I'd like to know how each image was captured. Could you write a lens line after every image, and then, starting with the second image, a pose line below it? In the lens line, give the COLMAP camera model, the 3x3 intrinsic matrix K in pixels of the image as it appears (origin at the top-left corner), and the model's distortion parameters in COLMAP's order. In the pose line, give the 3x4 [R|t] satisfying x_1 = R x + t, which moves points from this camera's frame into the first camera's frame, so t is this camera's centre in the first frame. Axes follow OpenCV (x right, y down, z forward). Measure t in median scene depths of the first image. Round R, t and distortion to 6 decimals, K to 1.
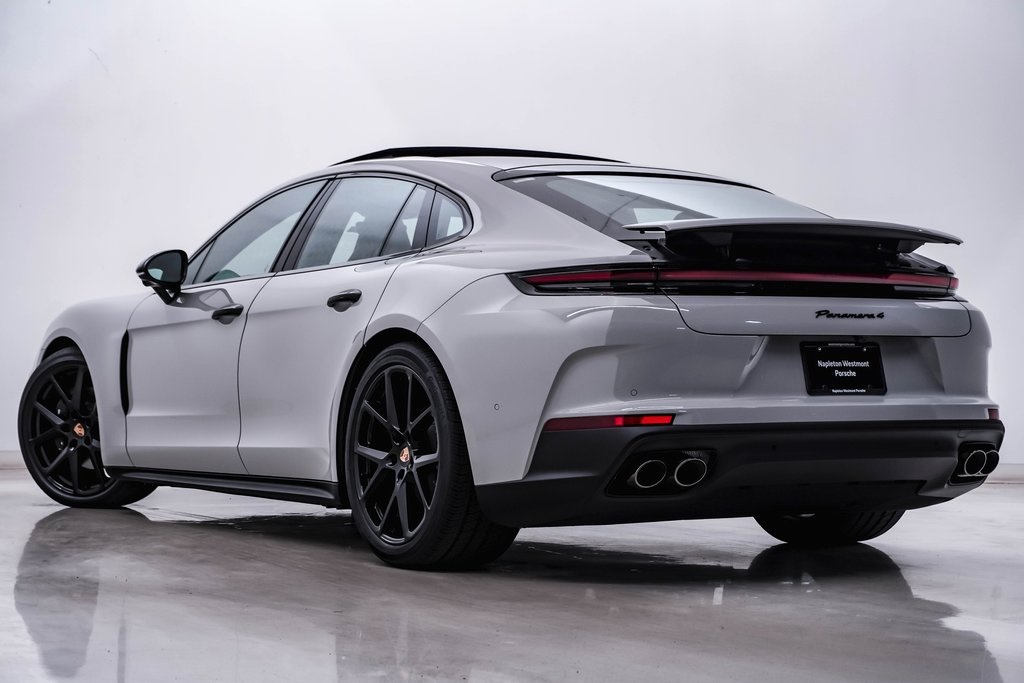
lens RADIAL K [[2235.1, 0, 513.6], [0, 2235.1, 340.3], [0, 0, 1]] dist [-0.008967, 0.000000]
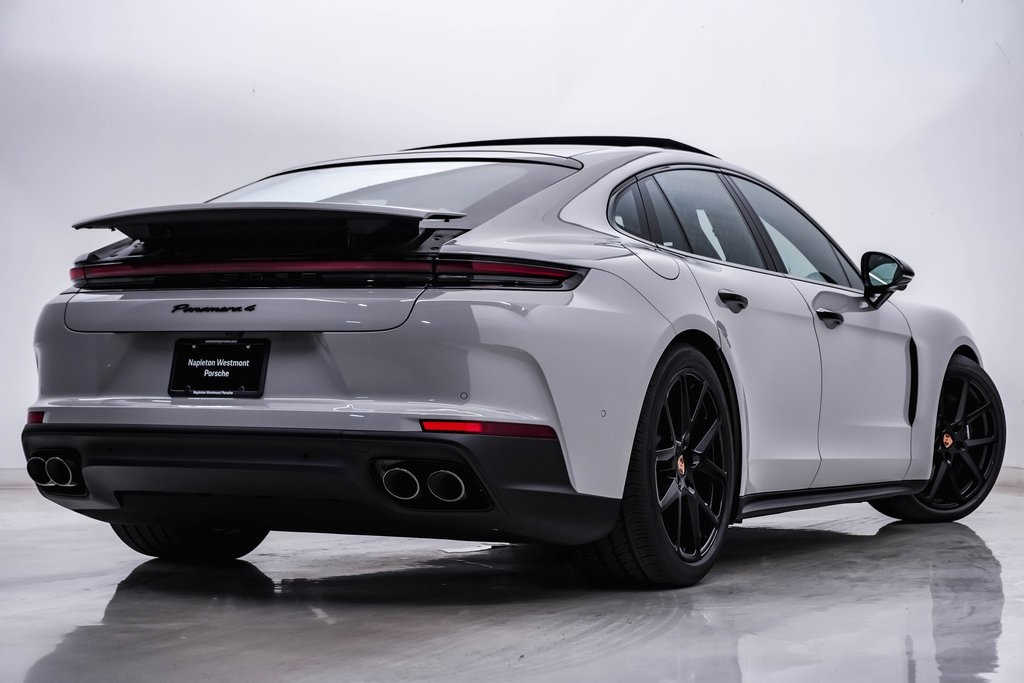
lens RADIAL K [[2235.1, 0, 514.0], [0, 2235.1, 343.4], [0, 0, 1]] dist [-0.008967, 0.000000]
pose [[0.505026, -0.005464, -0.863087, 0.991196], [0.000334, 0.999981, -0.006135, 0.008287], [0.863104, 0.002810, 0.505019, 0.647696]]
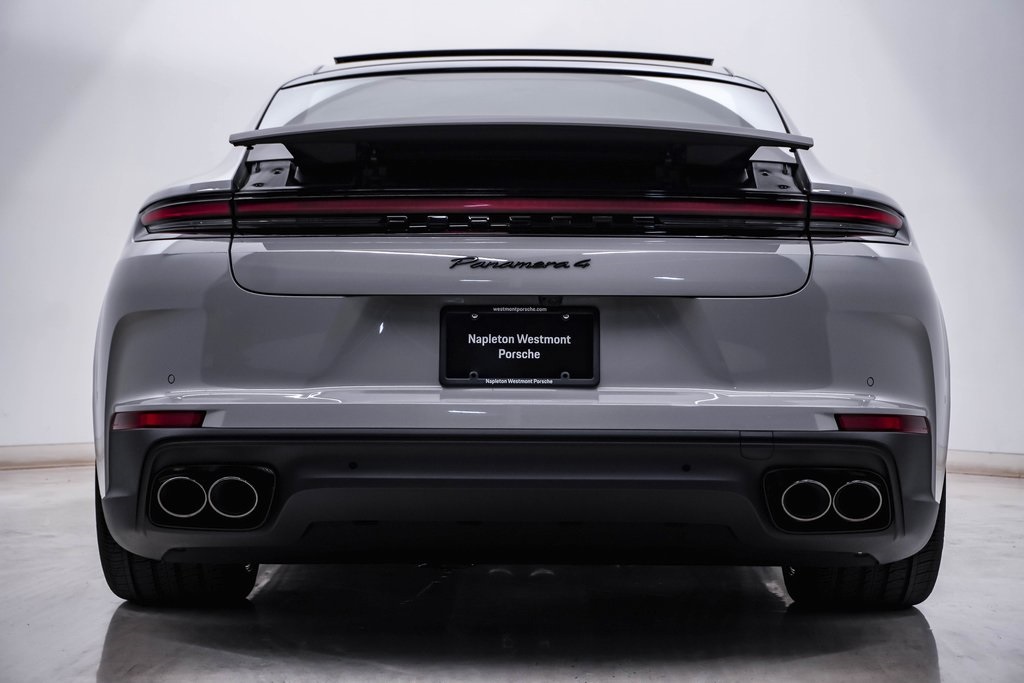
lens RADIAL K [[2540.6, 0, 511.1], [0, 2540.6, 340.3], [0, 0, 1]] dist [-0.042577, 0.000000]
pose [[0.841071, 0.003696, -0.540912, 0.545660], [0.000136, 0.999975, 0.007044, 0.005624], [0.540924, -0.005999, 0.841050, 0.379432]]
